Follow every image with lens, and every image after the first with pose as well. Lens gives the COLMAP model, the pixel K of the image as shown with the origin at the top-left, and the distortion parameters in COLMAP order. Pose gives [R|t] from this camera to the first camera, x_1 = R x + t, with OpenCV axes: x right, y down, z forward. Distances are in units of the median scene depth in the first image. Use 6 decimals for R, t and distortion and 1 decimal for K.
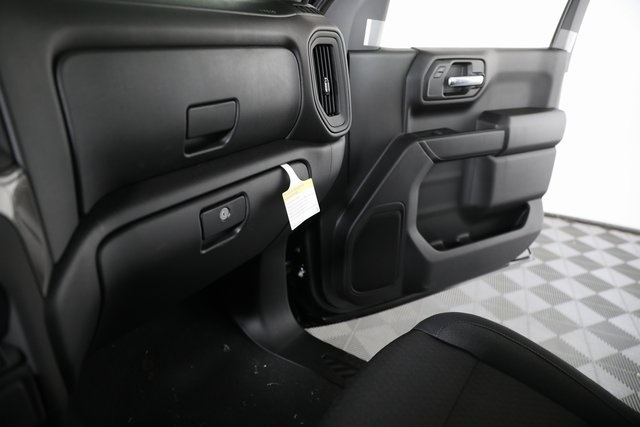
lens RADIAL K [[432.3, 0, 320.0], [0, 432.3, 213.5], [0, 0, 1]] dist [-0.103790, 0.073041]
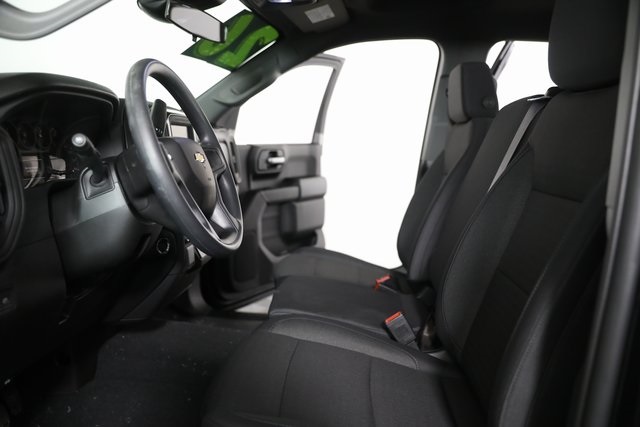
lens RADIAL K [[498.8, 0, 320.0], [0, 498.8, 213.5], [0, 0, 1]] dist [-0.075863, 0.004416]
pose [[0.860666, -0.069679, 0.504380, -0.603101], [0.187523, 0.964341, -0.186764, 0.350643], [-0.473381, 0.255324, 0.843042, -0.859424]]
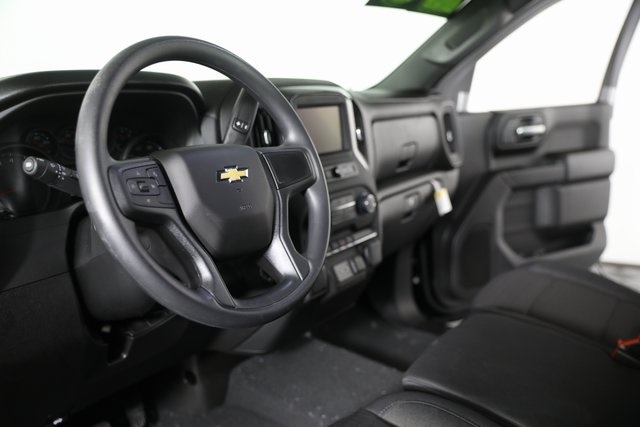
lens RADIAL K [[541.9, 0, 320.0], [0, 541.9, 213.5], [0, 0, 1]] dist [-0.005121, -0.001625]
pose [[0.998107, -0.043583, -0.043395, -0.274365], [0.035126, 0.983136, -0.179471, 0.244059], [0.050485, 0.177607, 0.982806, -0.713548]]
